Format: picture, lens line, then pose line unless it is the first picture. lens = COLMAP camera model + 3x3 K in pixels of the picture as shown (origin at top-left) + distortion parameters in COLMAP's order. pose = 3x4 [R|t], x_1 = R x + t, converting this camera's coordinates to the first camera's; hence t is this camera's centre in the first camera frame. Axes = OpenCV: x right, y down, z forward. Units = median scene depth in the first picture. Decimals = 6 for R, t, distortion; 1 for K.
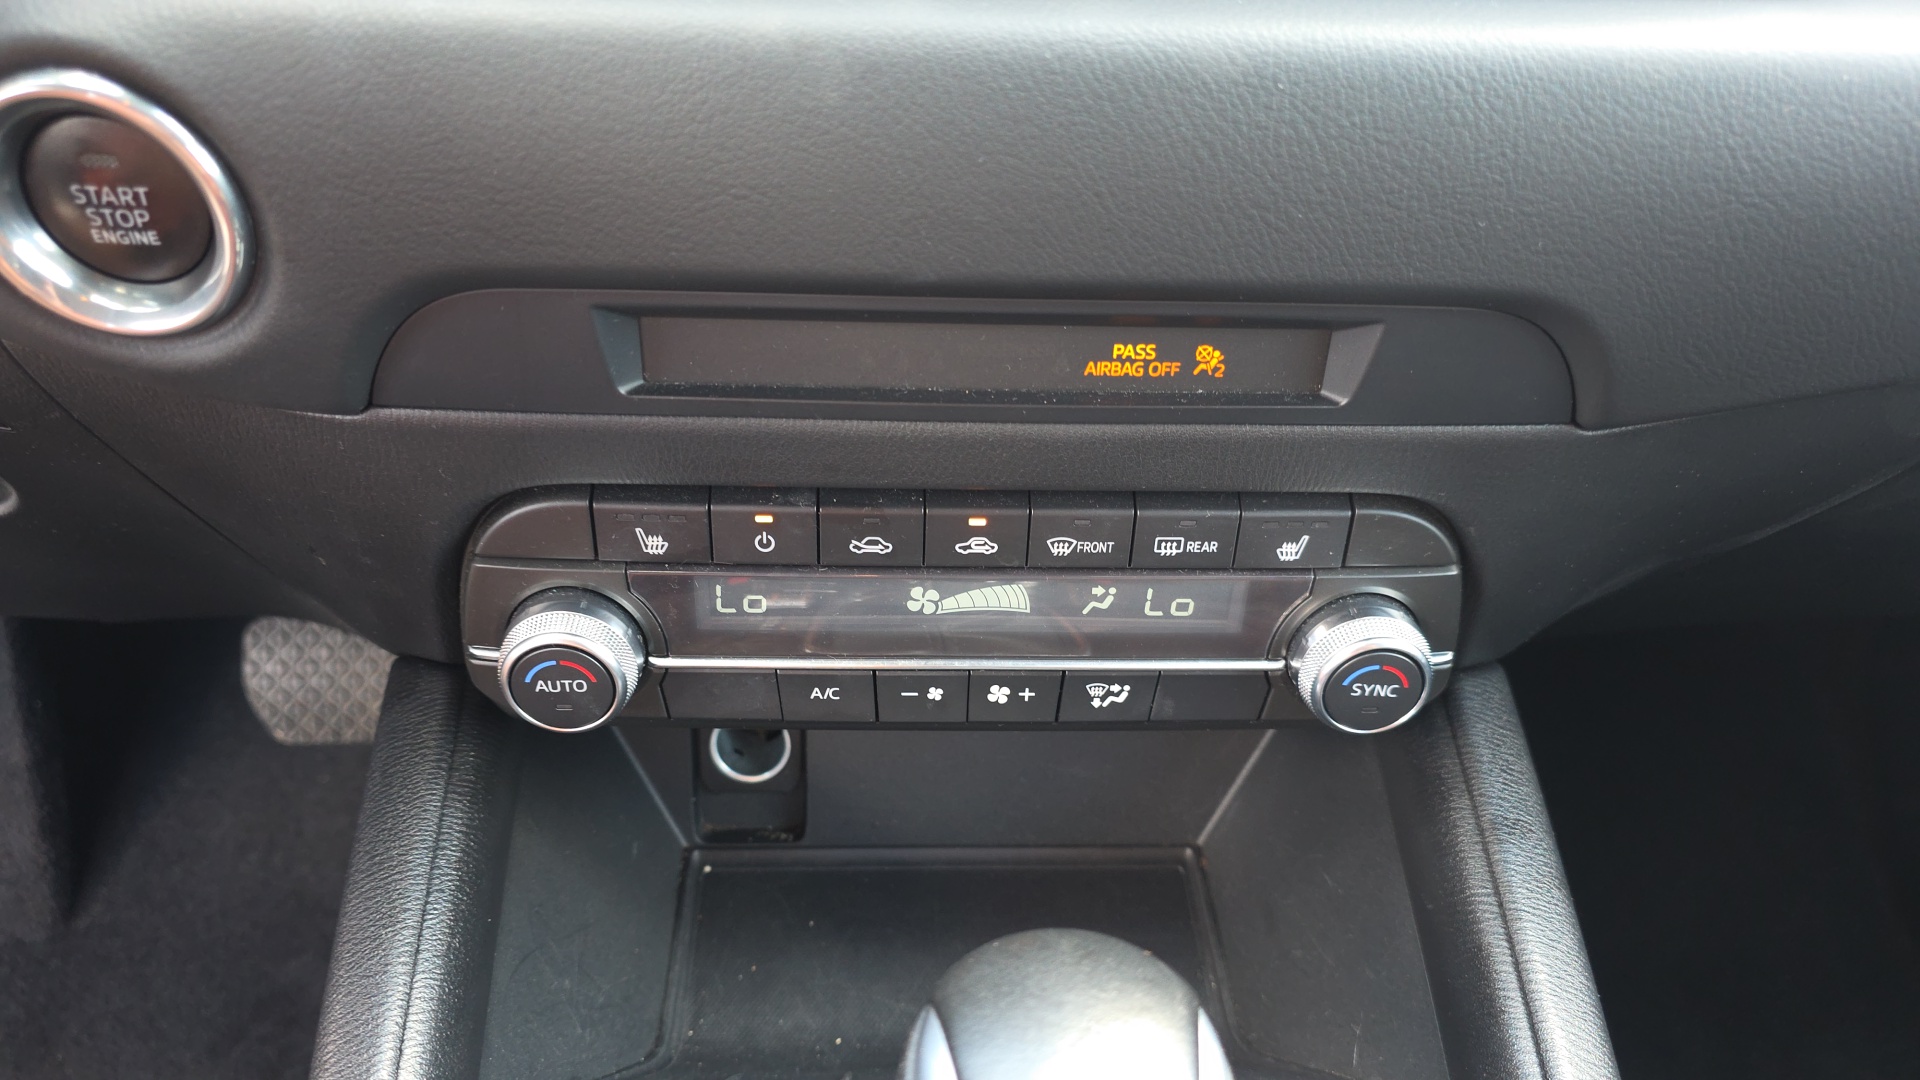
lens RADIAL K [[1314.9, 0, 935.7], [0, 1314.9, 557.3], [0, 0, 1]] dist [0.066411, -0.074435]
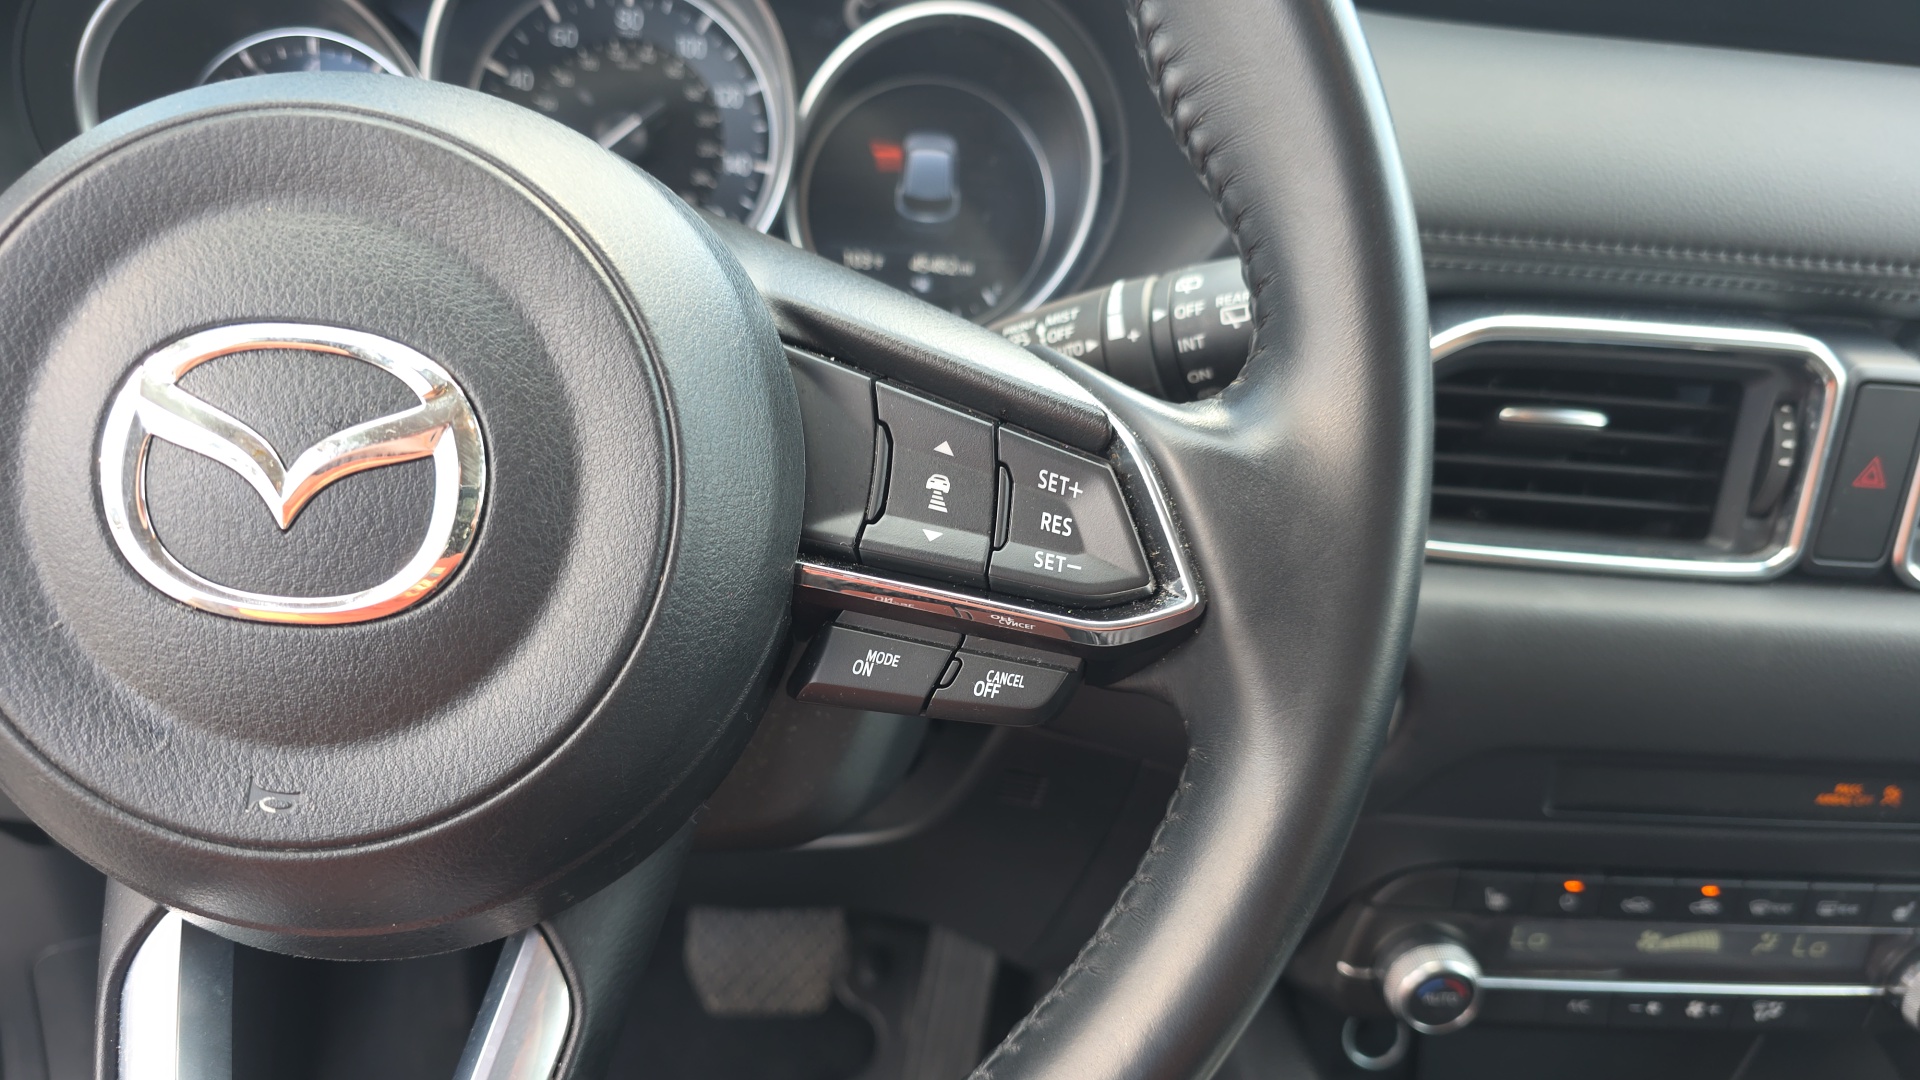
lens RADIAL K [[1314.9, 0, 925.8], [0, 1314.9, 553.4], [0, 0, 1]] dist [0.066411, -0.074435]
pose [[0.999014, 0.033056, 0.029638, -0.891717], [-0.026957, 0.982054, -0.186663, -0.093426], [-0.035276, 0.185680, 0.981977, -0.510995]]
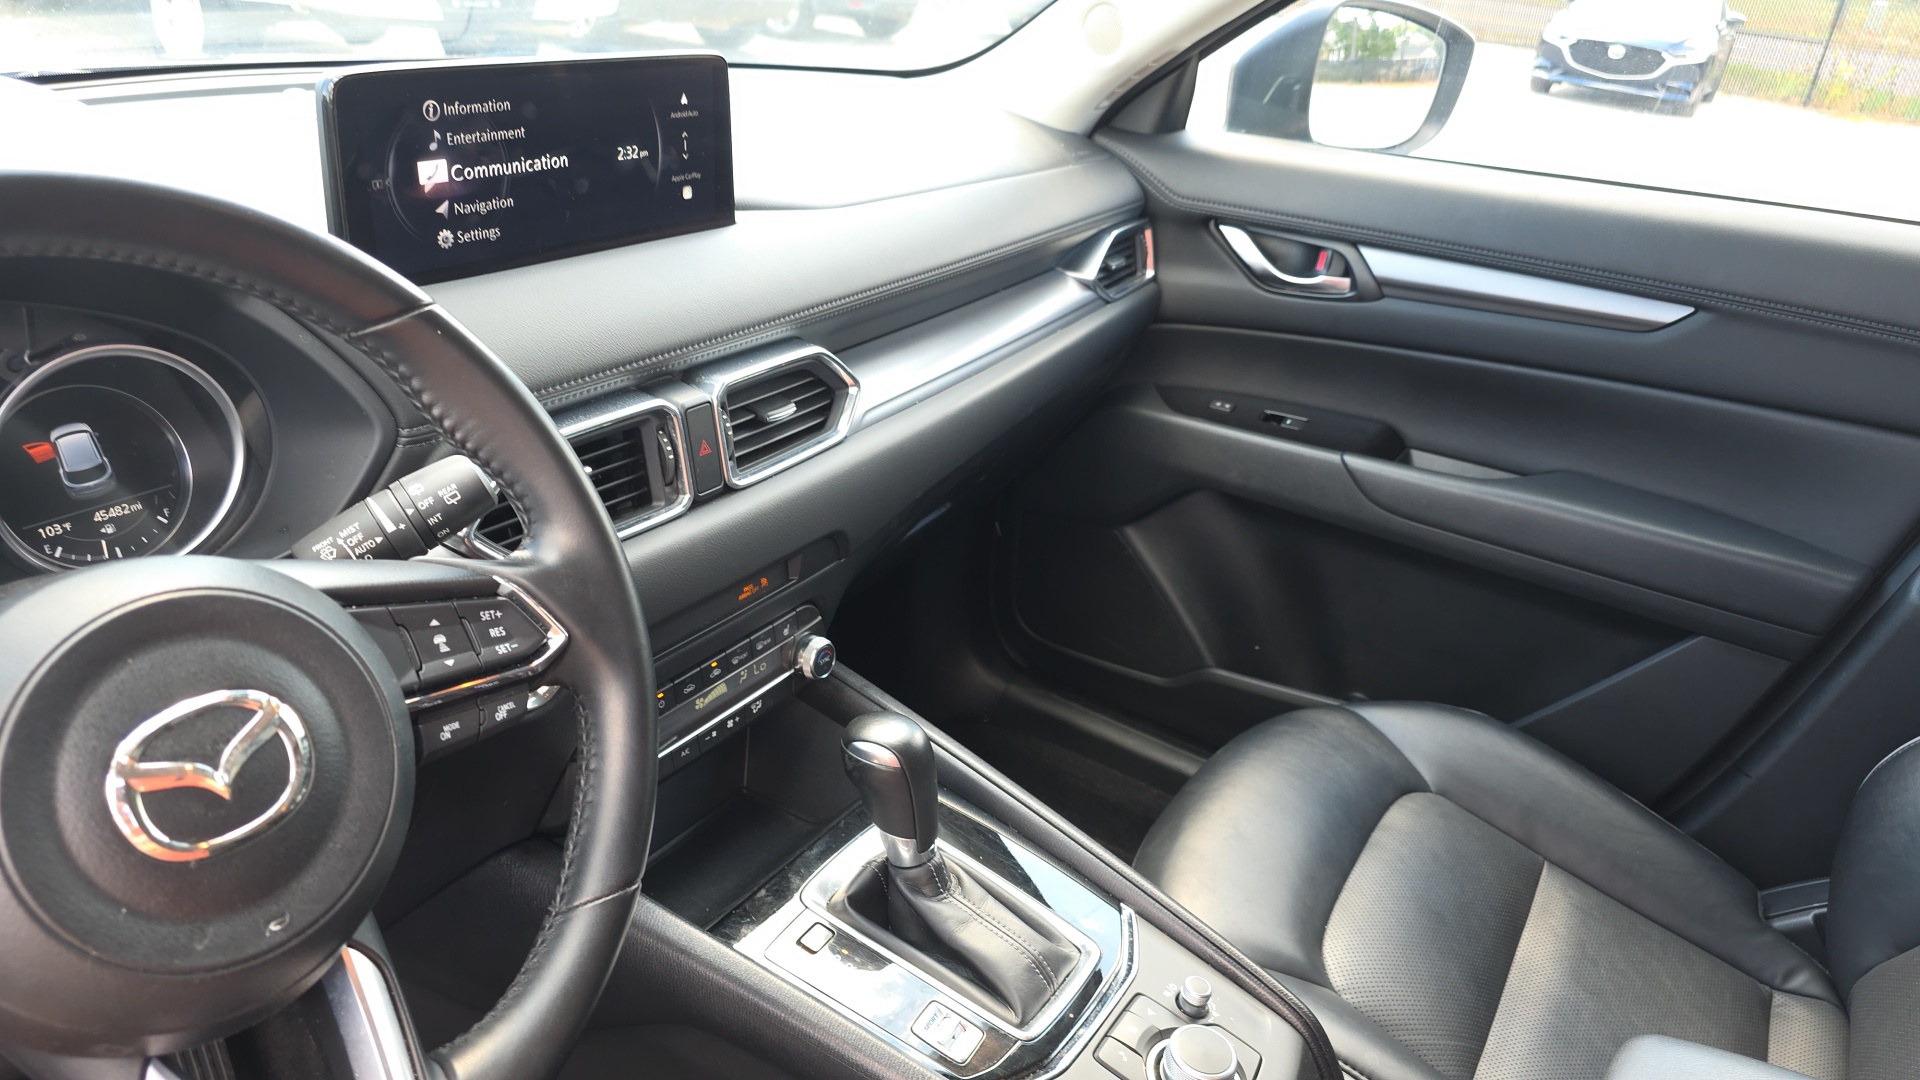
lens RADIAL K [[1314.9, 0, 971.5], [0, 1314.9, 532.3], [0, 0, 1]] dist [0.066411, -0.074435]
pose [[0.554412, -0.345576, 0.757103, -1.716066], [0.467007, 0.882169, 0.060682, -0.191251], [-0.688863, 0.319929, 0.650471, -1.342268]]
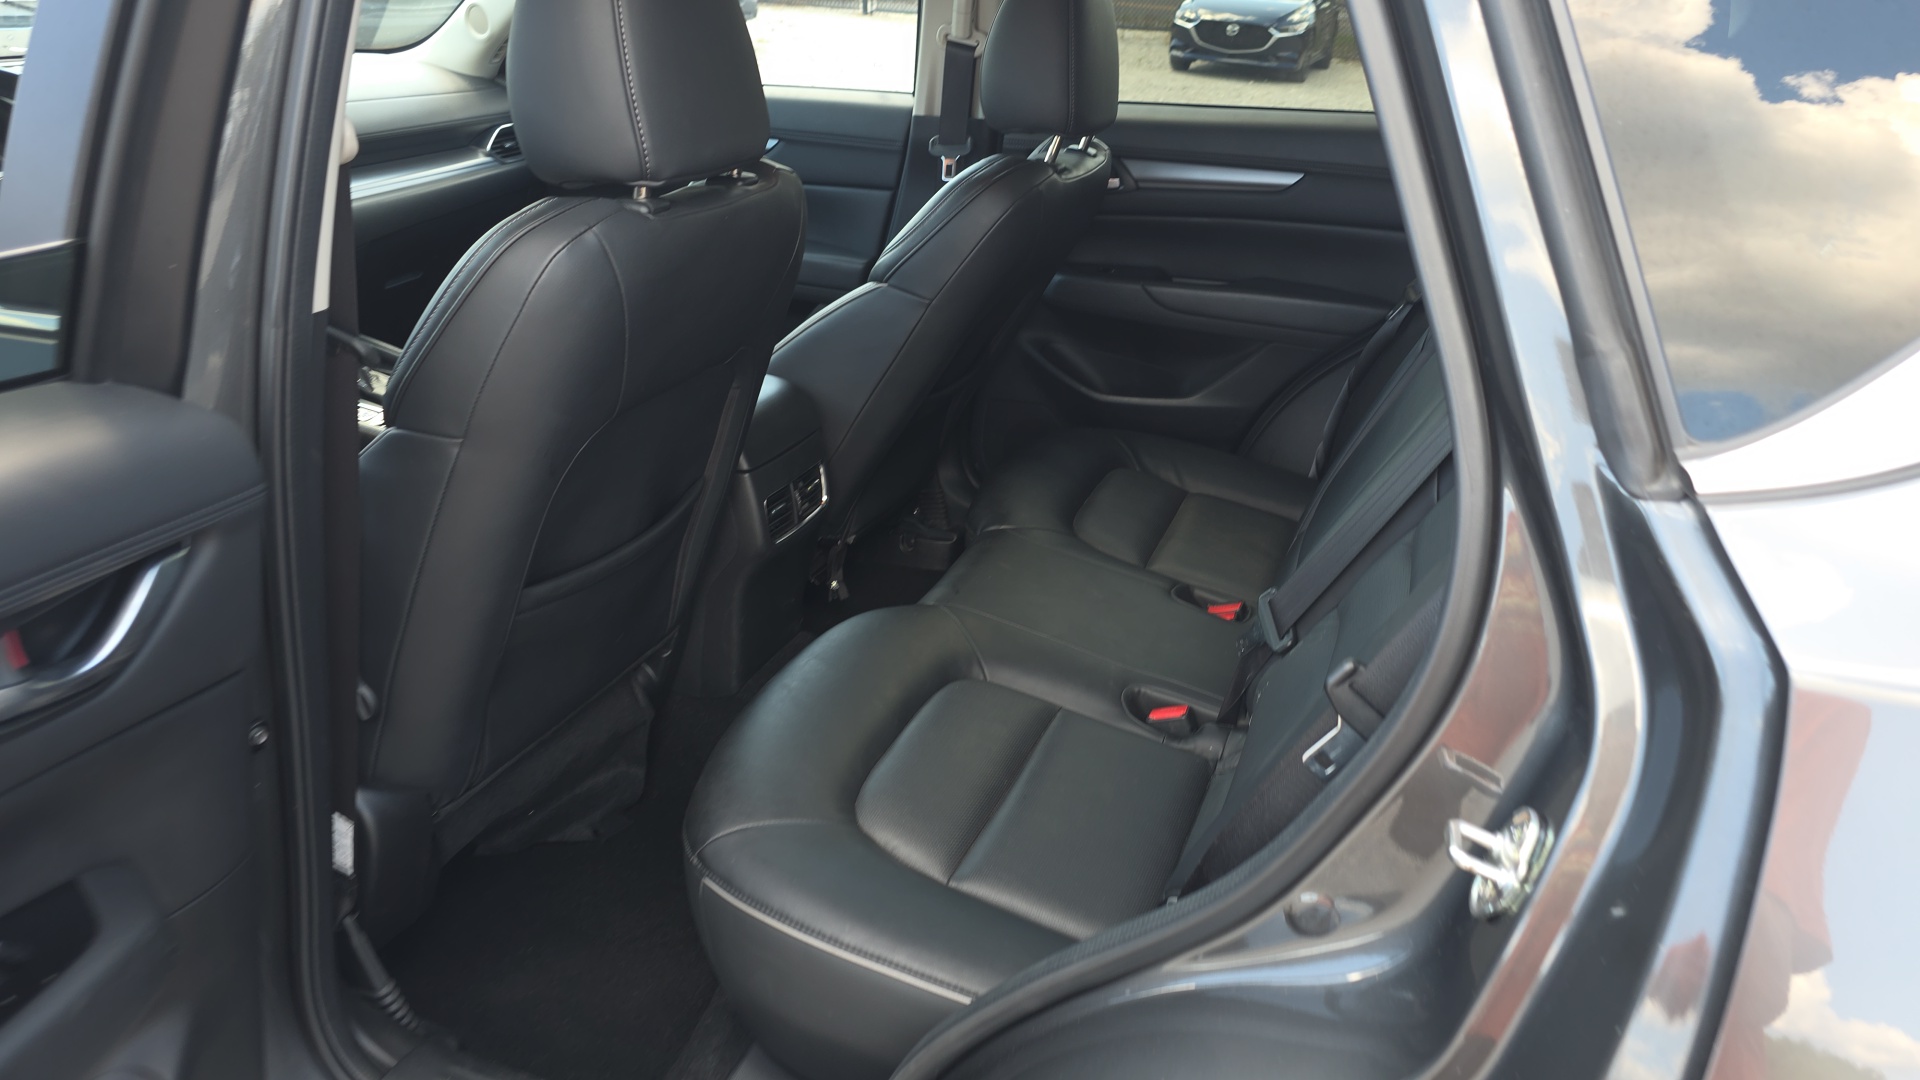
lens RADIAL K [[1295.1, 0, 964.8], [0, 1295.1, 546.1], [0, 0, 1]] dist [0.022373, -0.007300]
pose [[0.399801, -0.408493, 0.820544, -4.315498], [0.552700, 0.821586, 0.139715, 1.976208], [-0.731220, 0.397656, 0.554245, -4.624035]]
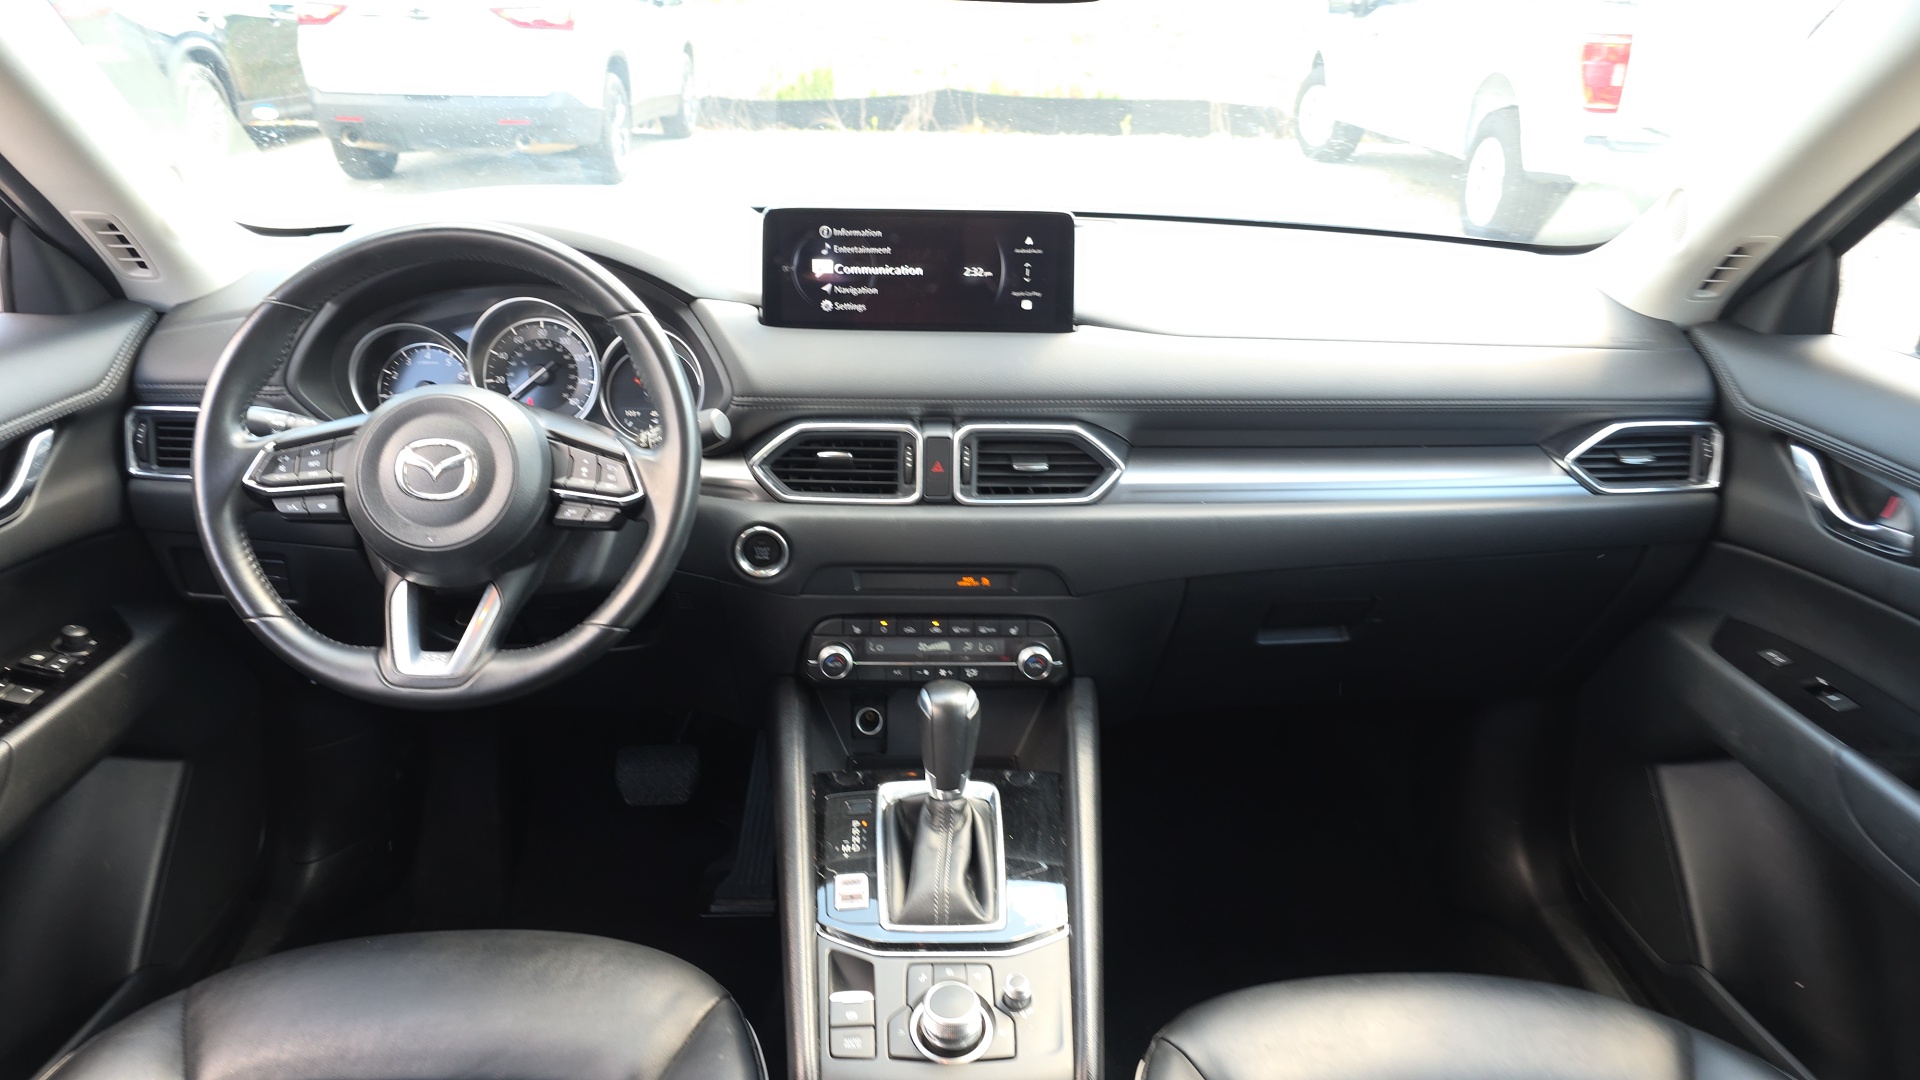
lens RADIAL K [[1314.9, 0, 938.6], [0, 1314.9, 515.8], [0, 0, 1]] dist [0.066411, -0.074435]
pose [[0.999877, -0.015020, -0.004525, 0.064040], [0.012966, 0.953666, -0.300588, 0.863798], [0.008830, 0.300492, 0.953743, -2.938355]]
